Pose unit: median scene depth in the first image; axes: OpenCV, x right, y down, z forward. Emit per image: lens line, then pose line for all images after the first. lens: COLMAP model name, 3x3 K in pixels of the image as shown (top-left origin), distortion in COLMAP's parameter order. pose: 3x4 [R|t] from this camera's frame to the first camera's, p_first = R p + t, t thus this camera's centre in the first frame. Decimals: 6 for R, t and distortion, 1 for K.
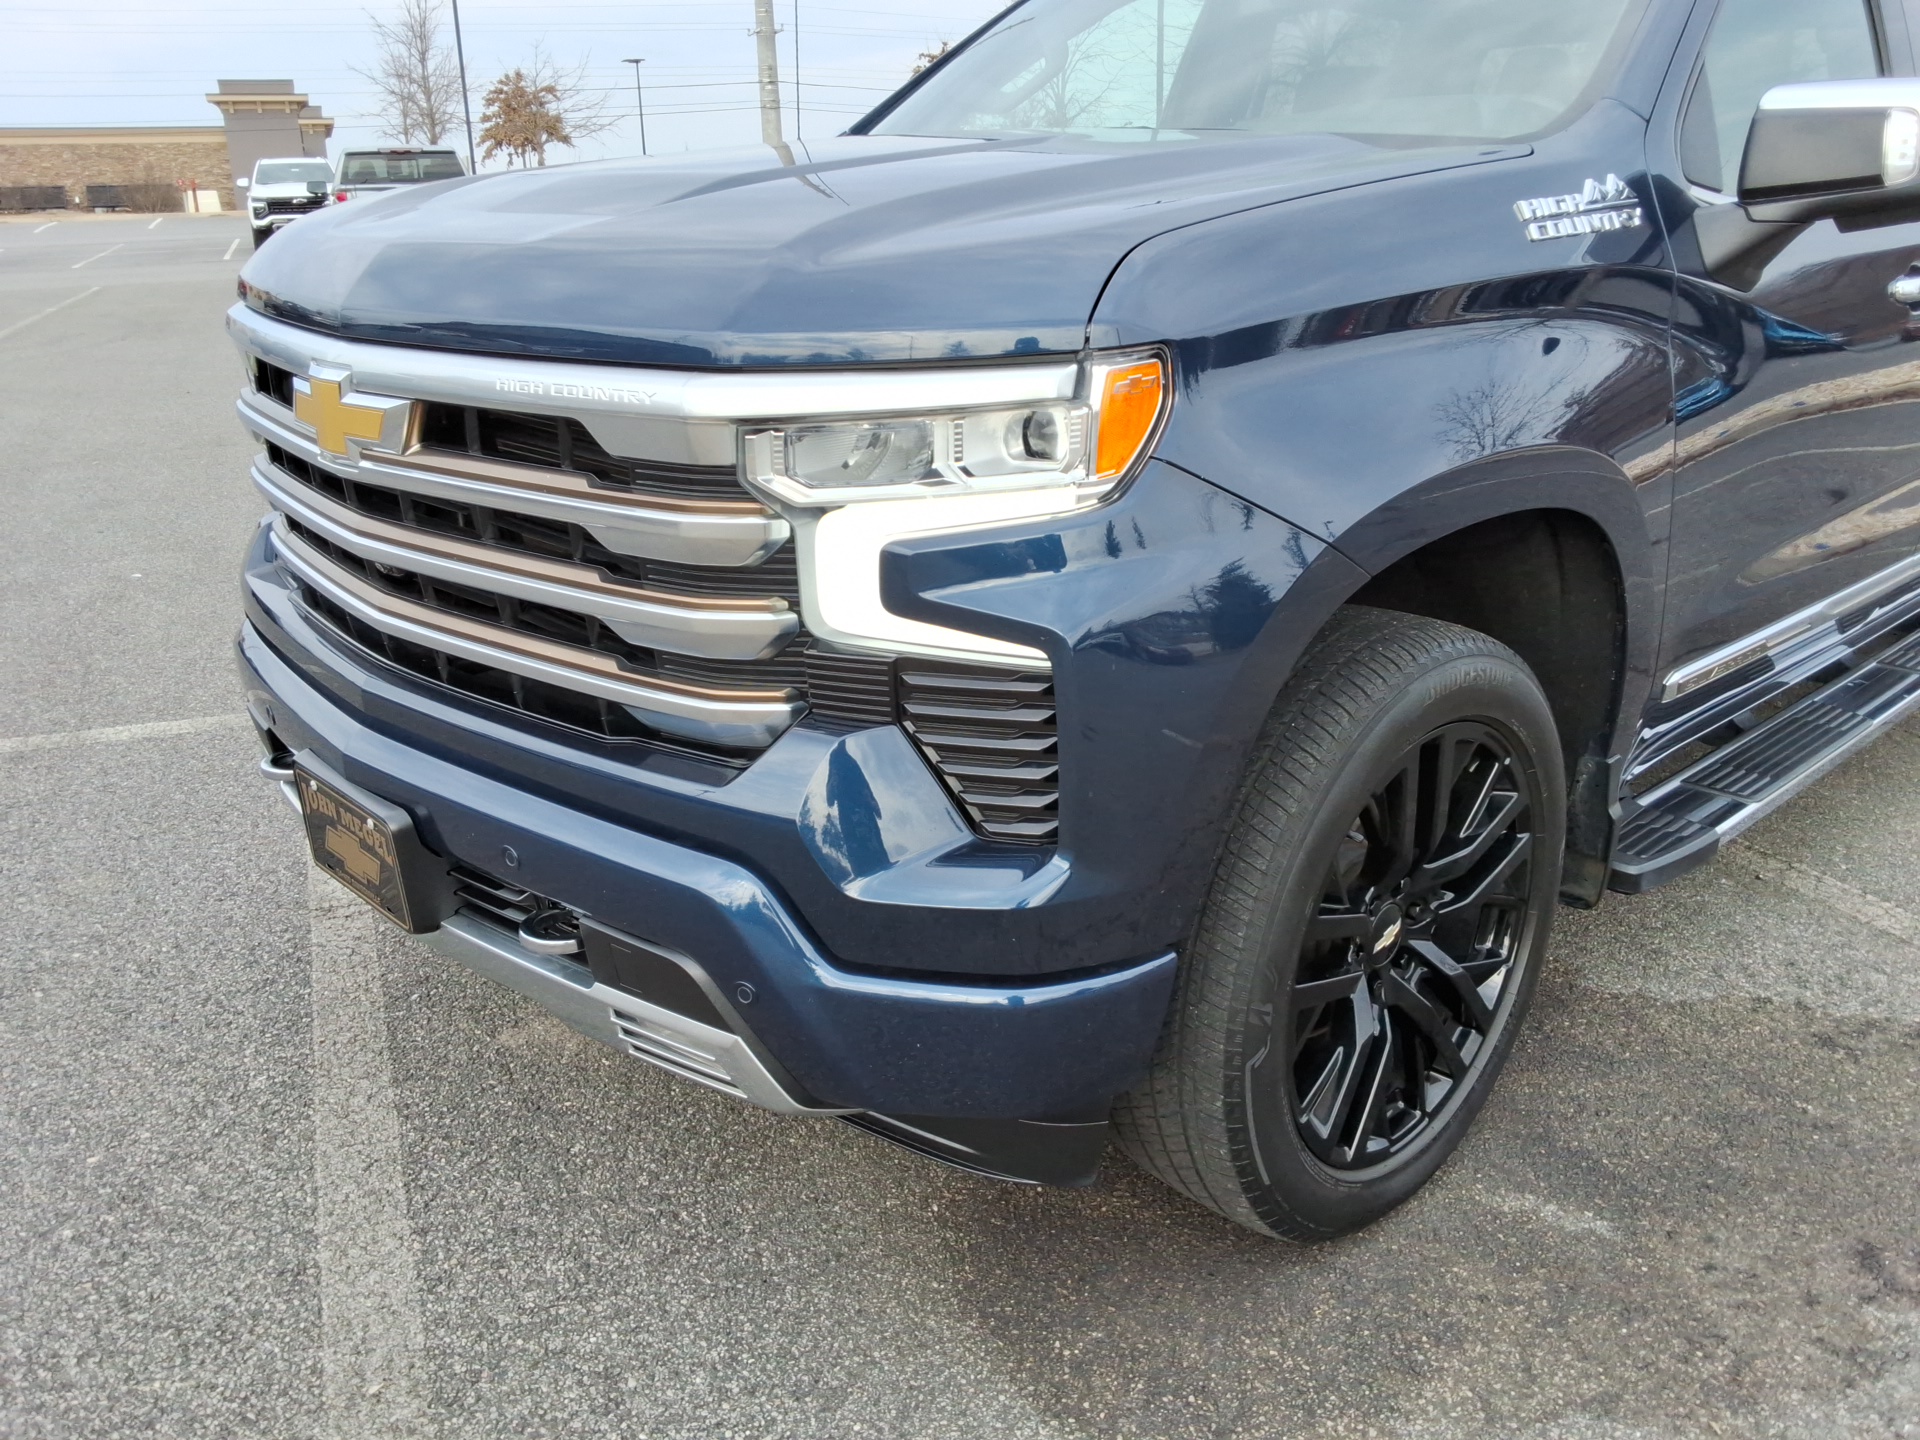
lens RADIAL K [[1524.7, 0, 950.5], [0, 1524.7, 729.2], [0, 0, 1]] dist [0.096713, -0.138724]
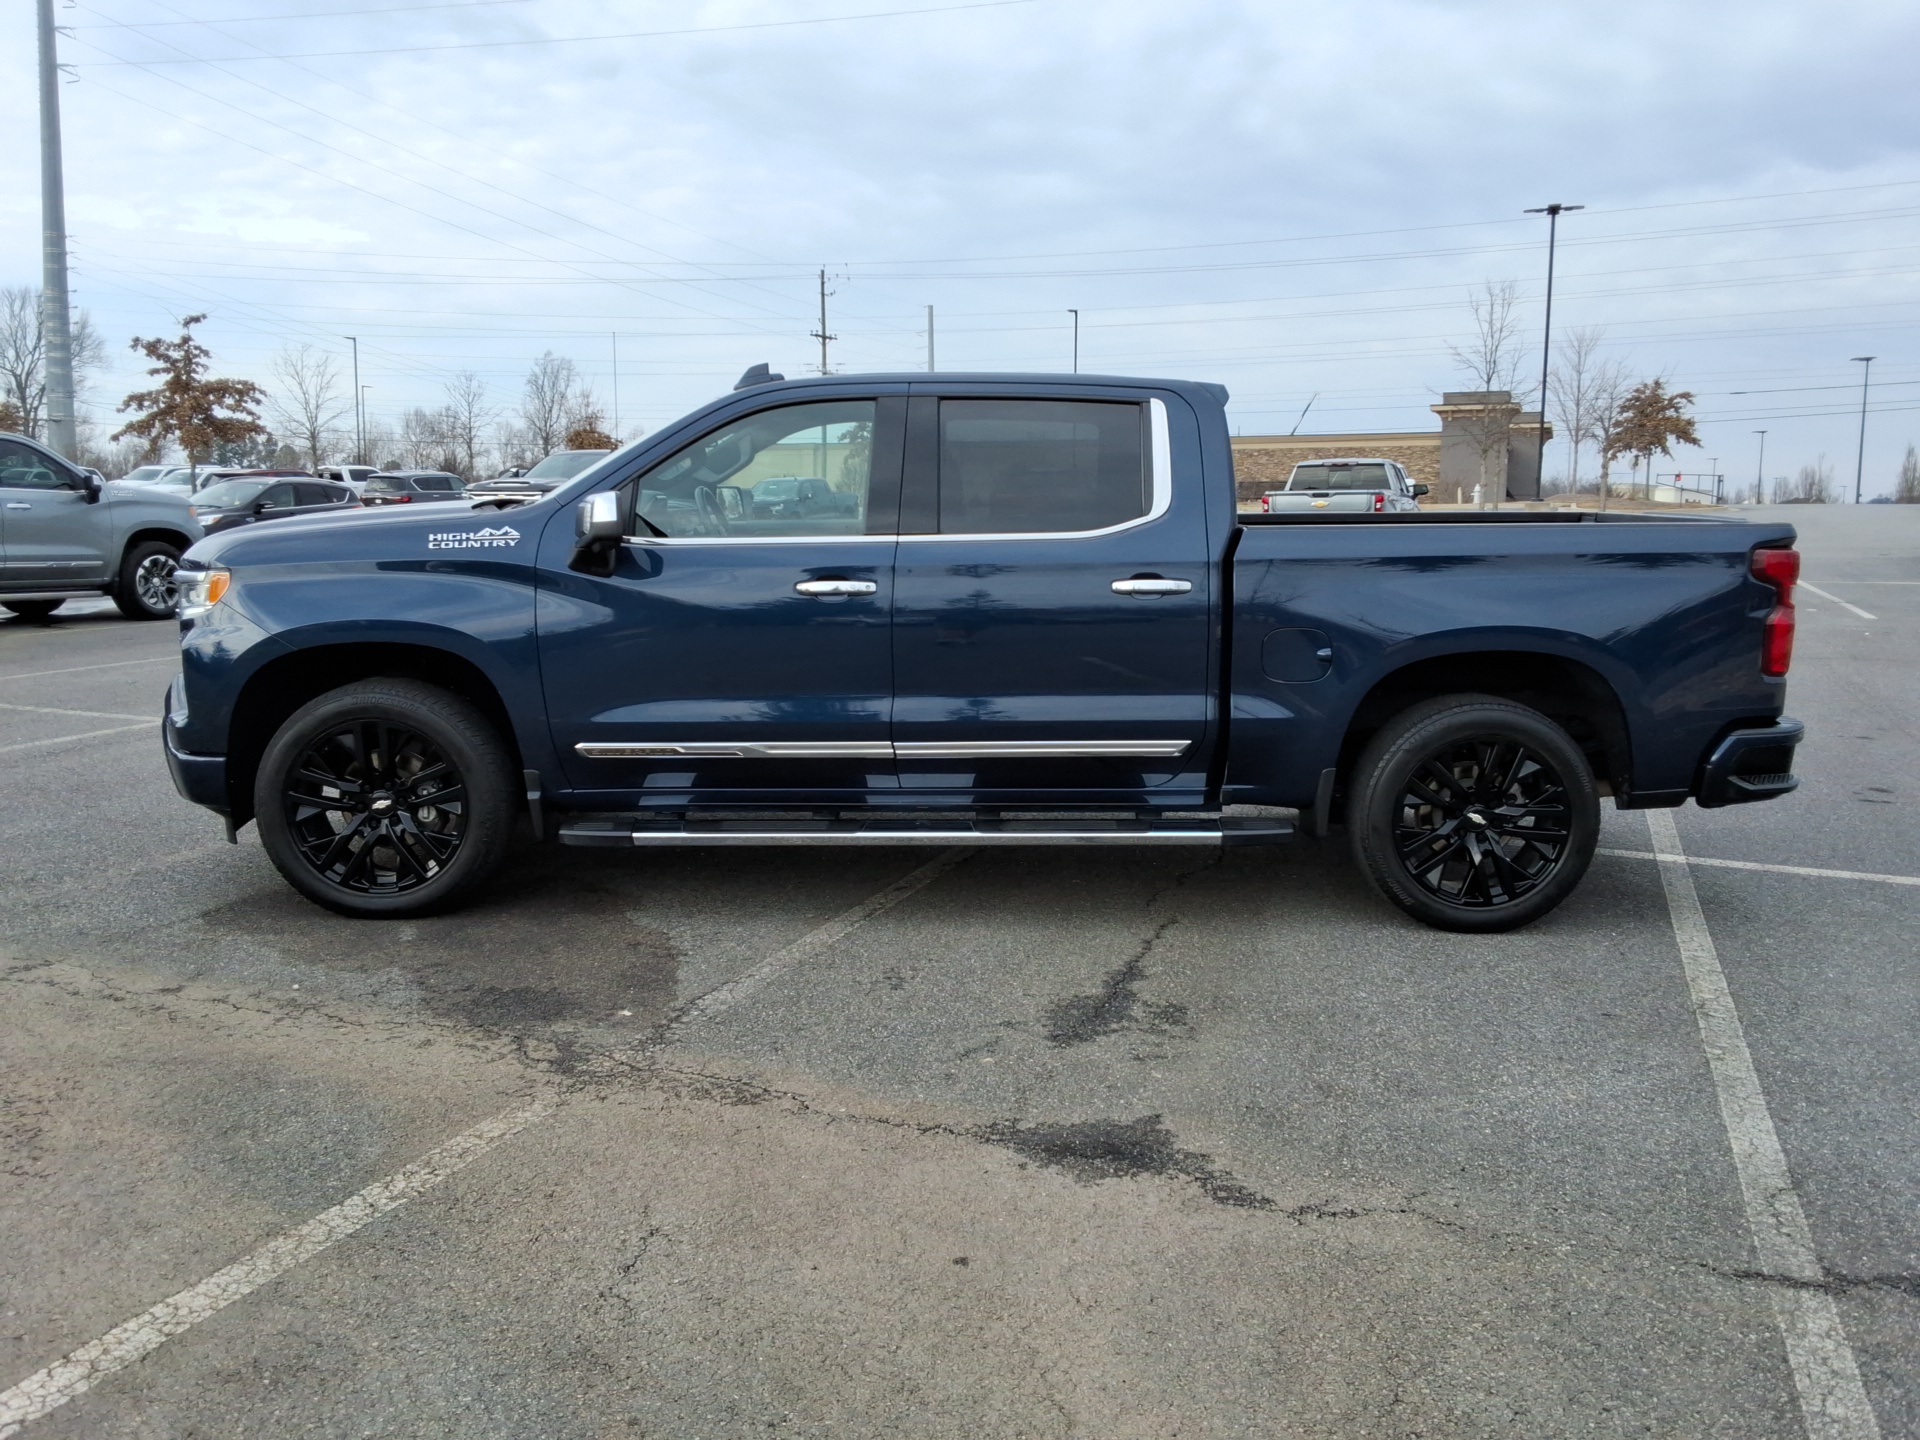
lens RADIAL K [[1524.7, 0, 974.7], [0, 1524.7, 731.3], [0, 0, 1]] dist [0.096713, -0.138724]
pose [[0.727373, 0.120900, -0.675508, 0.119745], [-0.236621, 0.968177, -0.081507, -0.000391], [0.644157, 0.219125, 0.732834, -0.012354]]
